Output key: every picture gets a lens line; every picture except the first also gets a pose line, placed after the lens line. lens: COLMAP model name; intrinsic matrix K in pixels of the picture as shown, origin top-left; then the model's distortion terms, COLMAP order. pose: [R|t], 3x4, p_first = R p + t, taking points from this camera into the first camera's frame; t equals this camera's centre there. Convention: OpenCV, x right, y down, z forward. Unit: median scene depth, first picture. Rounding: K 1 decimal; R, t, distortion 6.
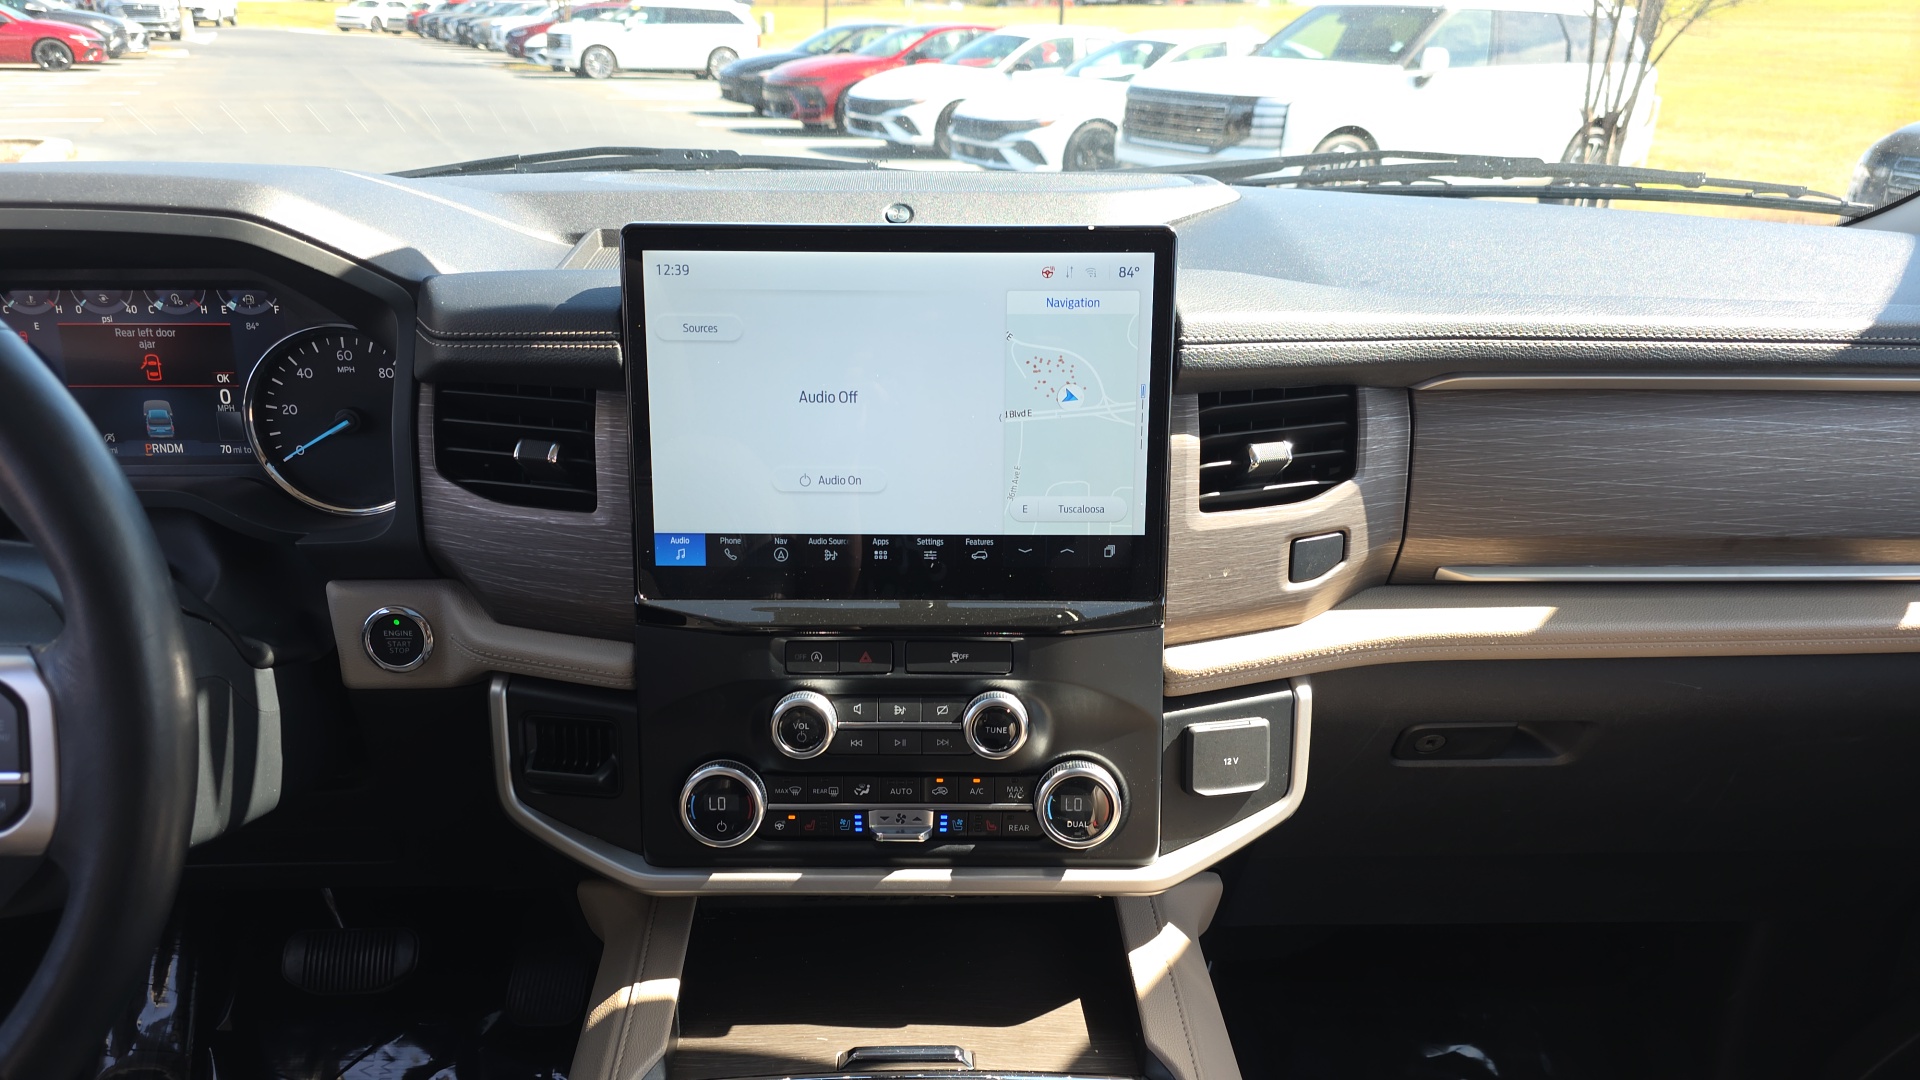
lens RADIAL K [[1299.4, 0, 957.6], [0, 1299.4, 565.4], [0, 0, 1]] dist [0.055861, -0.062518]
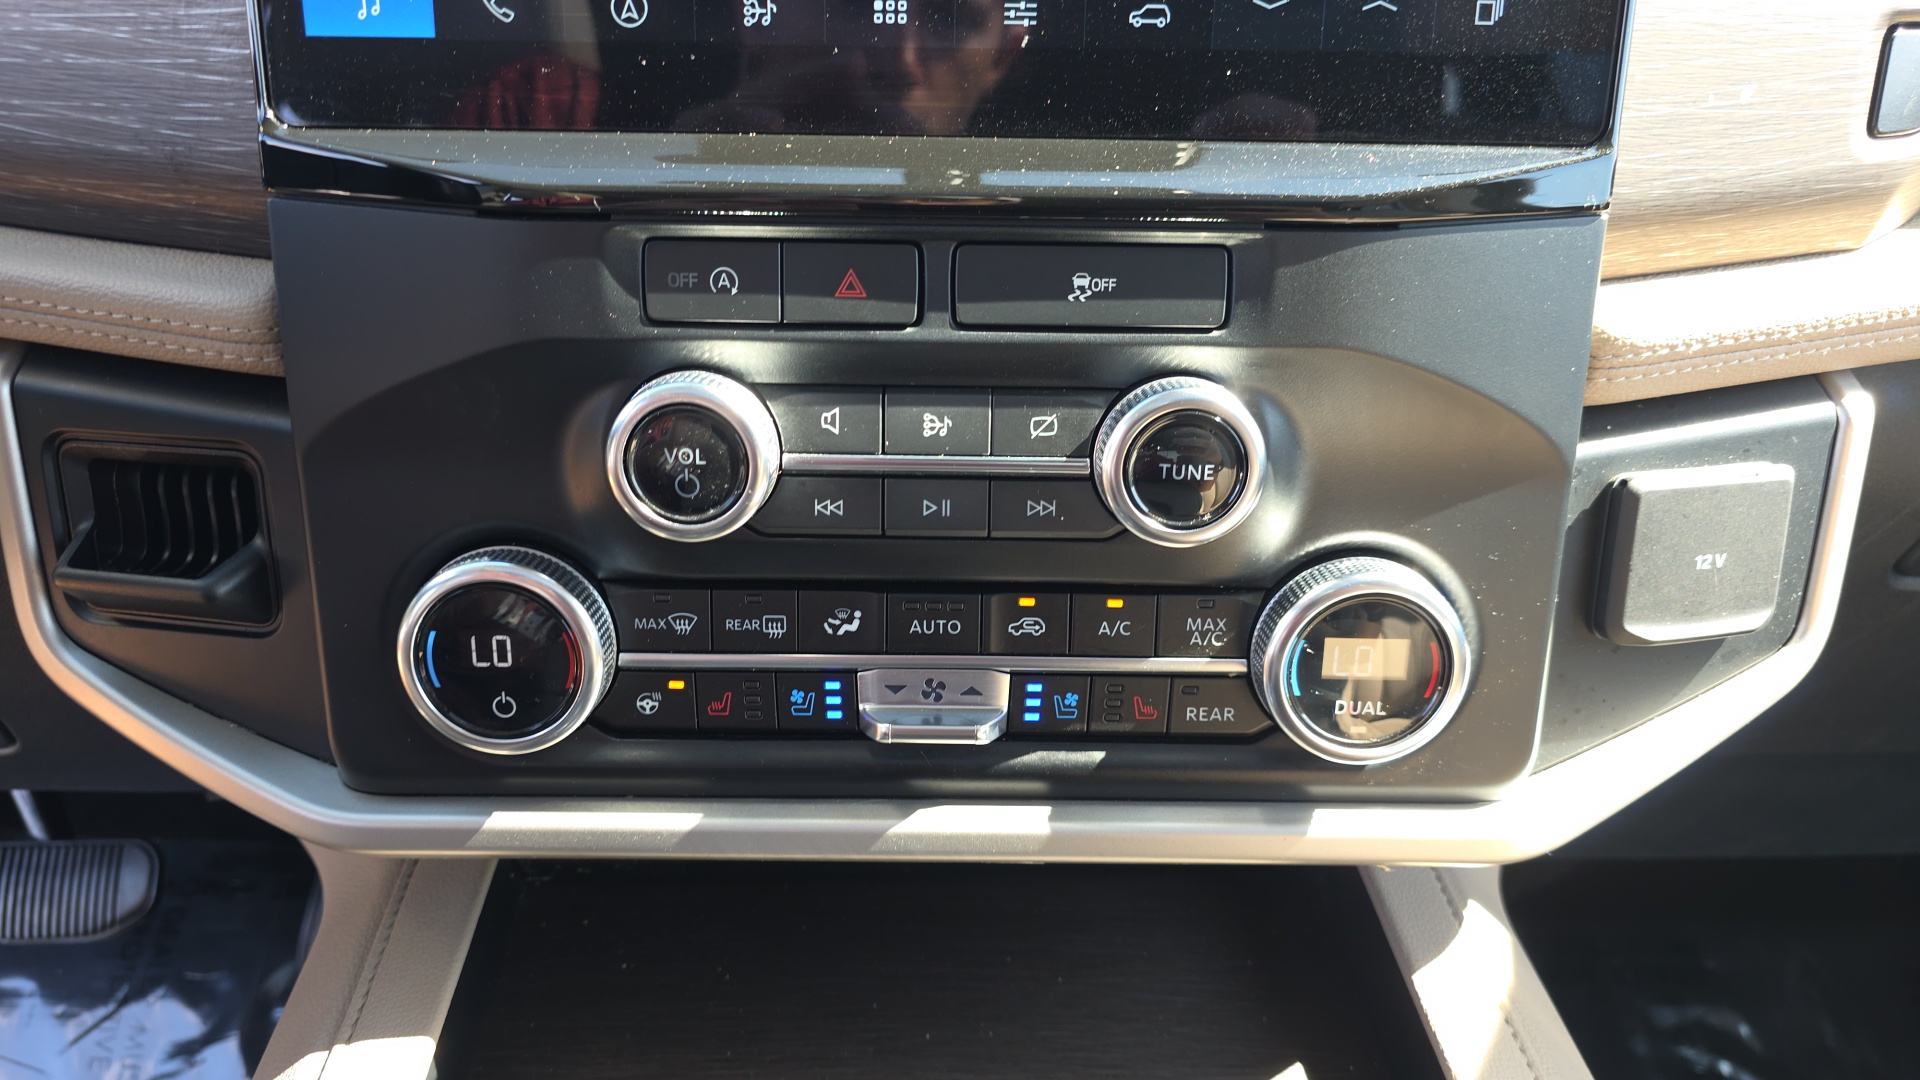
lens RADIAL K [[1299.4, 0, 955.3], [0, 1299.4, 521.0], [0, 0, 1]] dist [0.055861, -0.062518]
pose [[0.999881, 0.008650, 0.012741, -0.042284], [-0.009533, 0.997429, 0.071020, 0.109043], [-0.012094, -0.071133, 0.997393, 0.578638]]
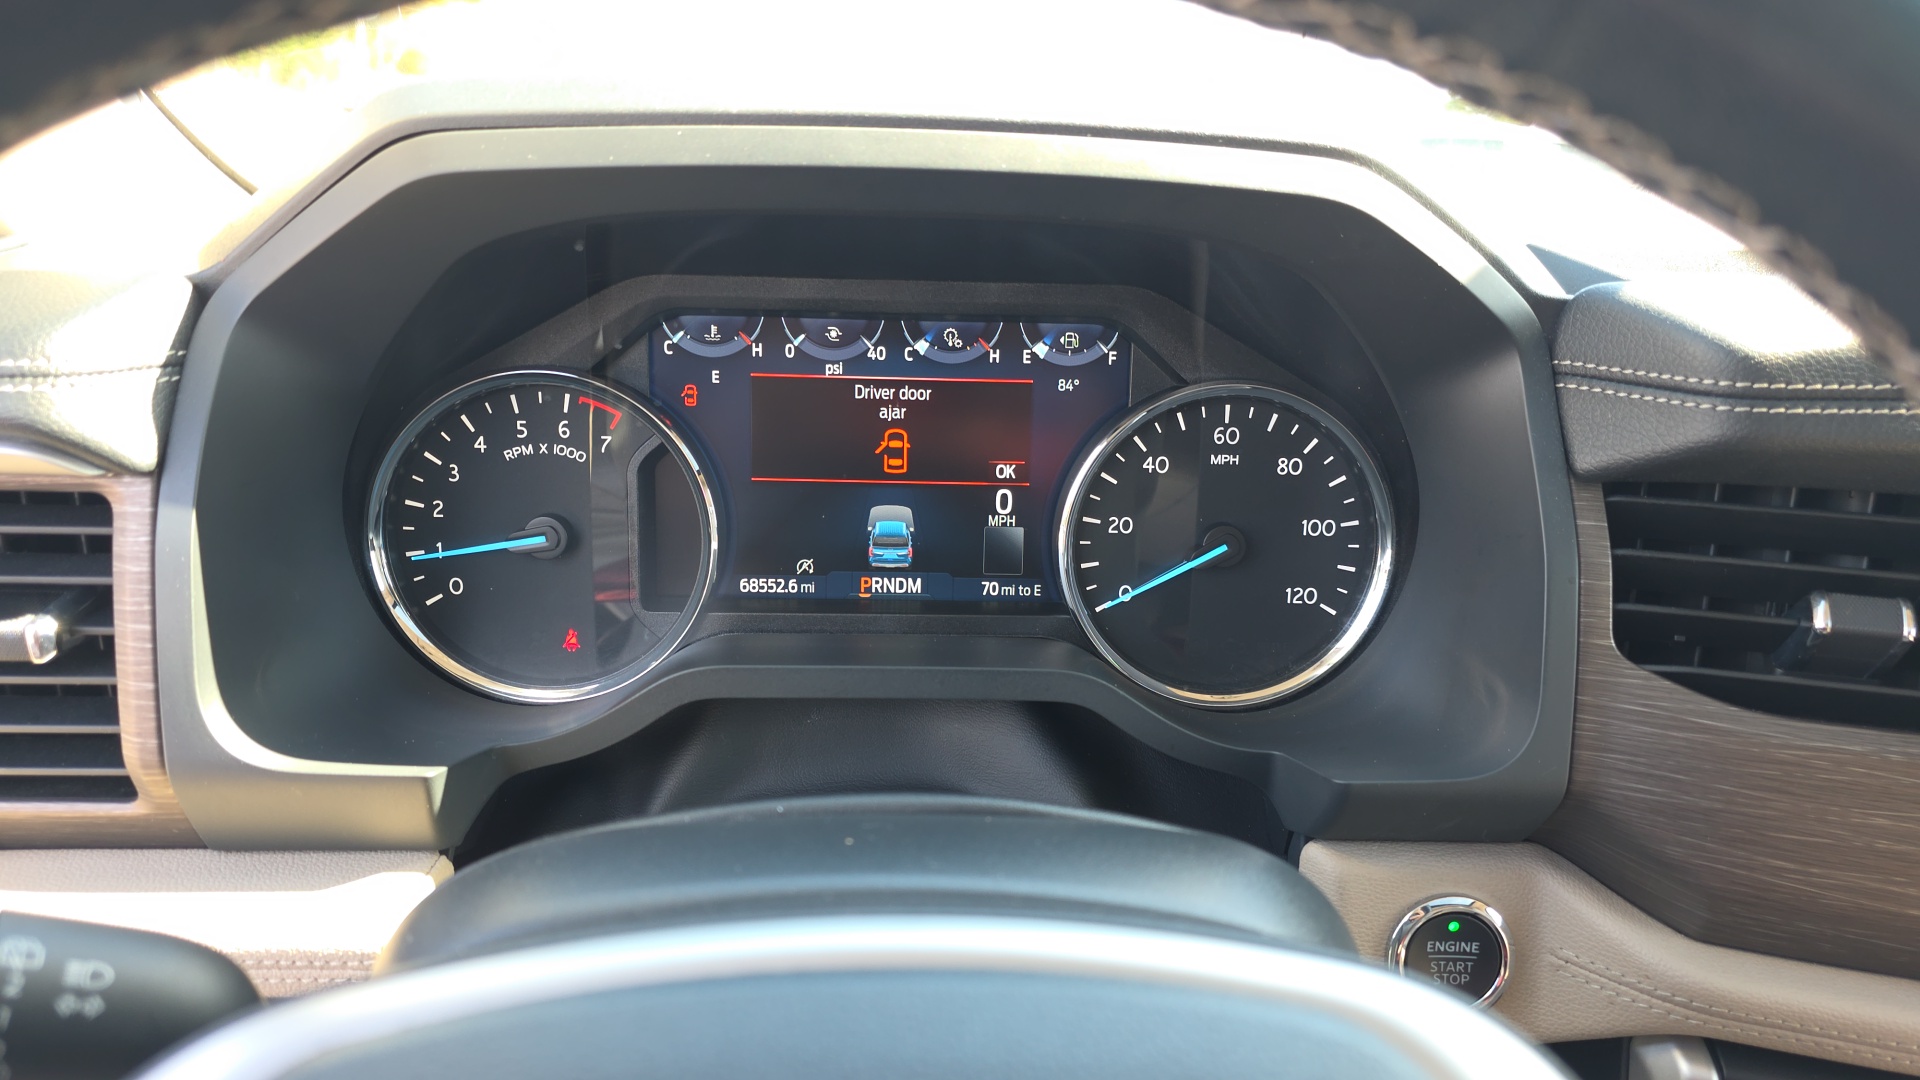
lens RADIAL K [[1299.4, 0, 954.1], [0, 1299.4, 552.0], [0, 0, 1]] dist [0.055861, -0.062518]
pose [[0.999800, 0.019975, -0.000058, -0.662646], [-0.019884, 0.994958, -0.098302, -0.053892], [-0.001906, 0.098284, 0.995157, 0.474586]]
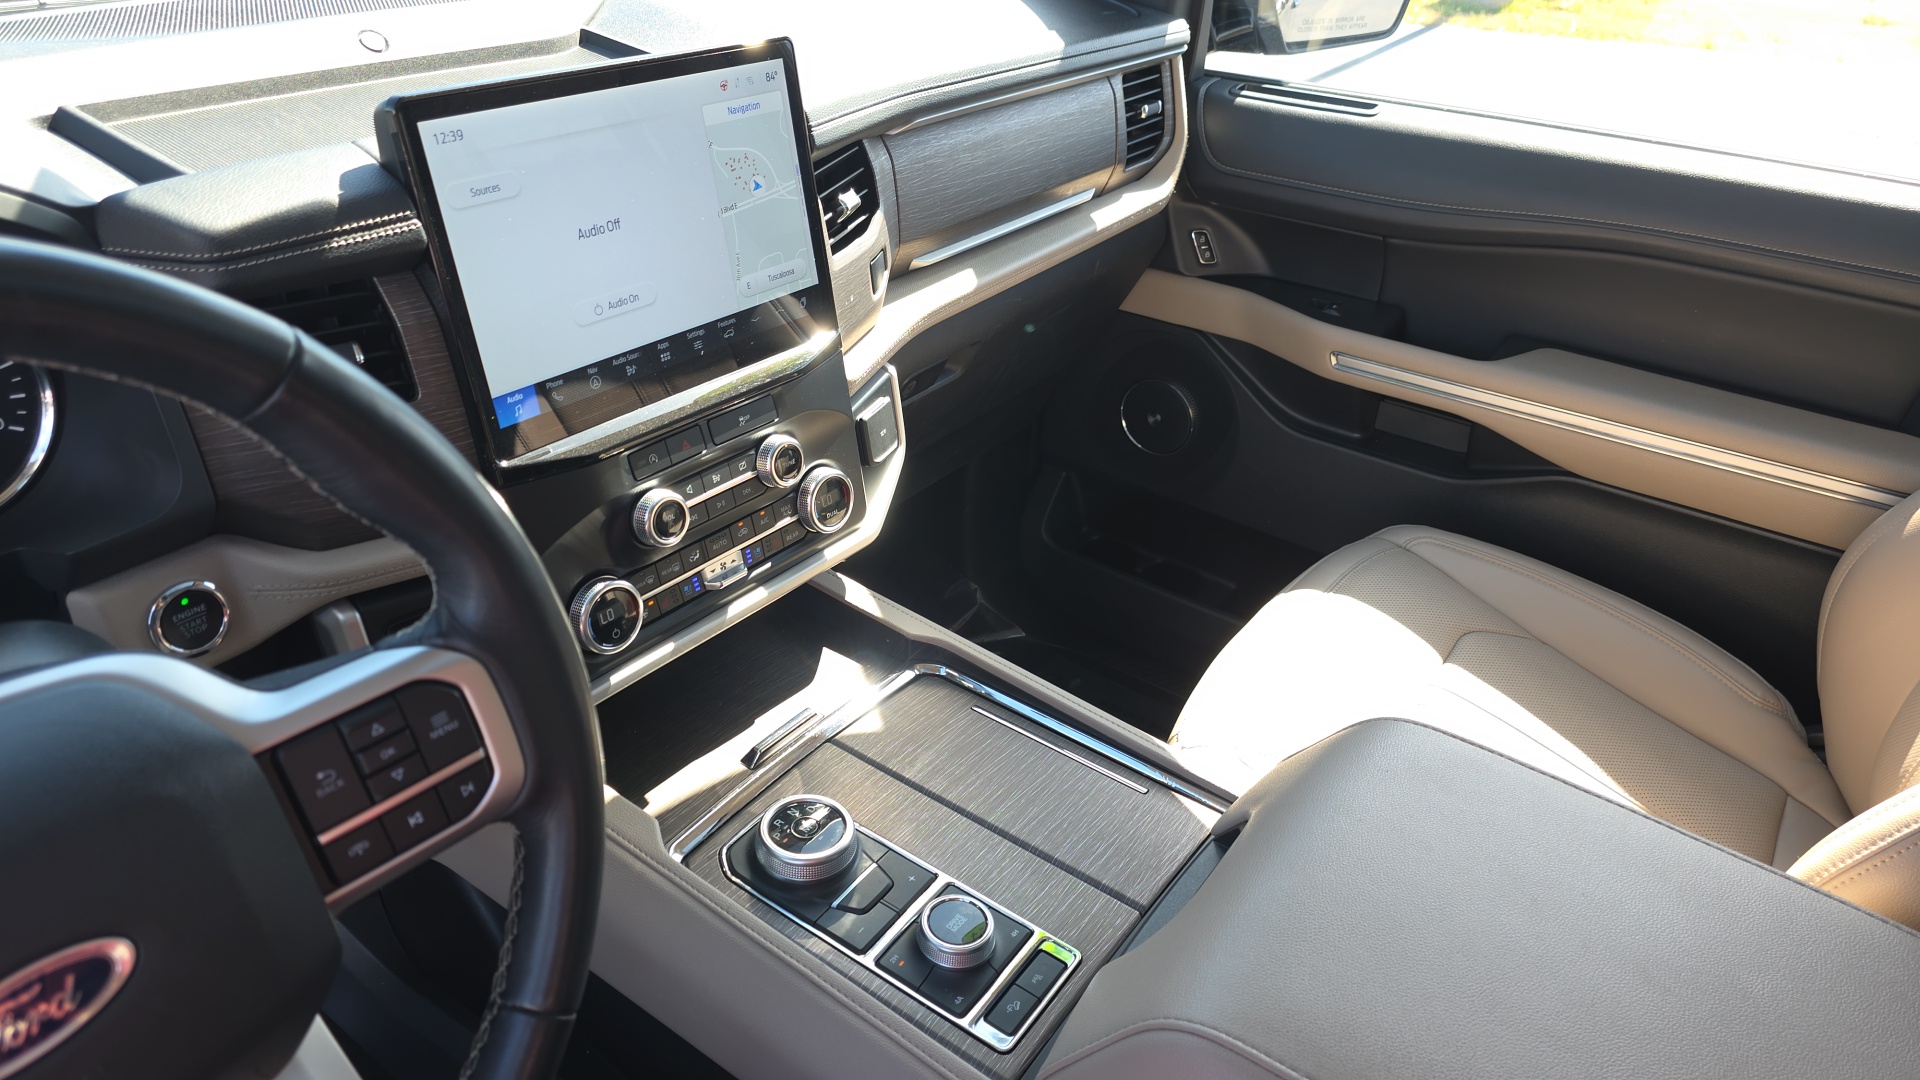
lens RADIAL K [[1299.4, 0, 955.4], [0, 1299.4, 523.9], [0, 0, 1]] dist [0.055861, -0.062518]
pose [[0.609763, -0.377859, 0.696715, -0.736045], [0.253196, 0.925848, 0.280532, -0.125152], [-0.751053, 0.005347, 0.660220, 0.041144]]
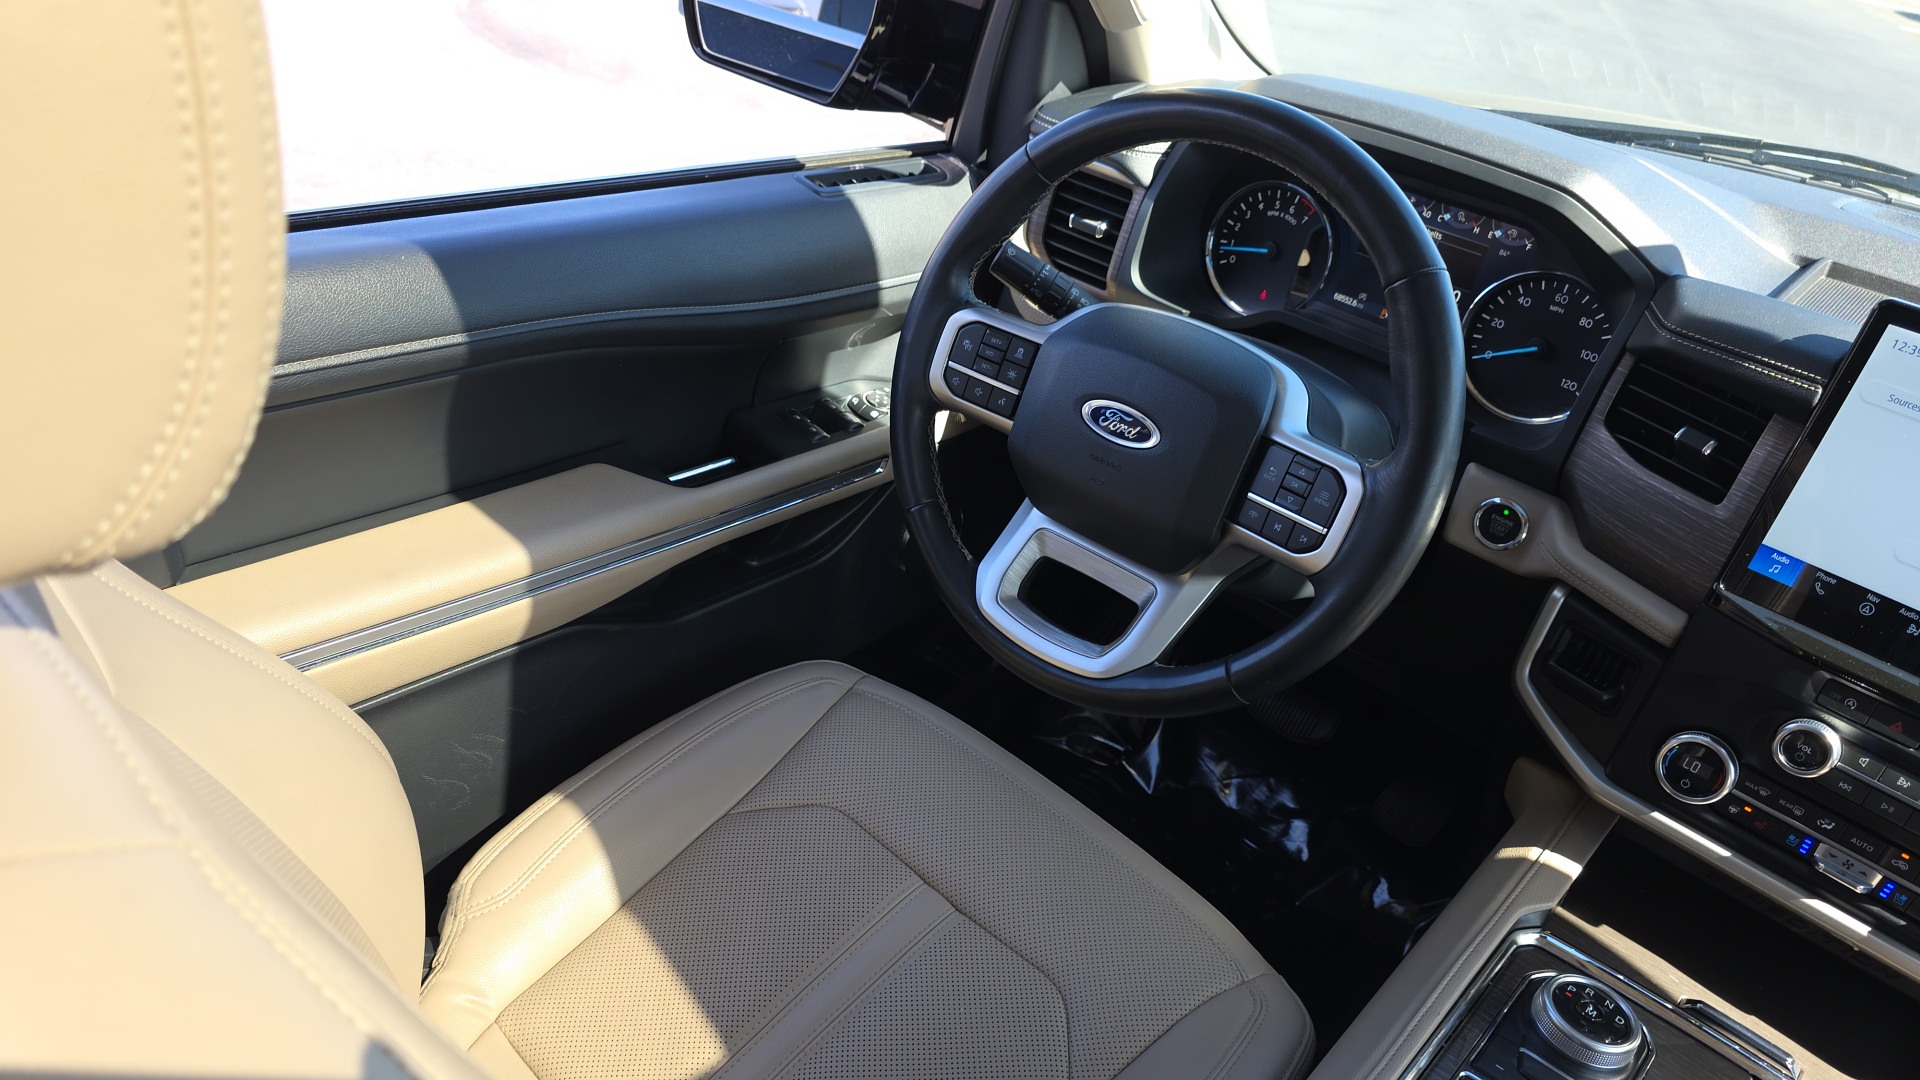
lens RADIAL K [[1299.4, 0, 928.9], [0, 1299.4, 570.5], [0, 0, 1]] dist [0.055861, -0.062518]
pose [[0.693051, 0.454886, -0.559249, -0.073692], [-0.384915, 0.889439, 0.246451, -0.005862], [0.609525, 0.044460, 0.791519, -0.396465]]
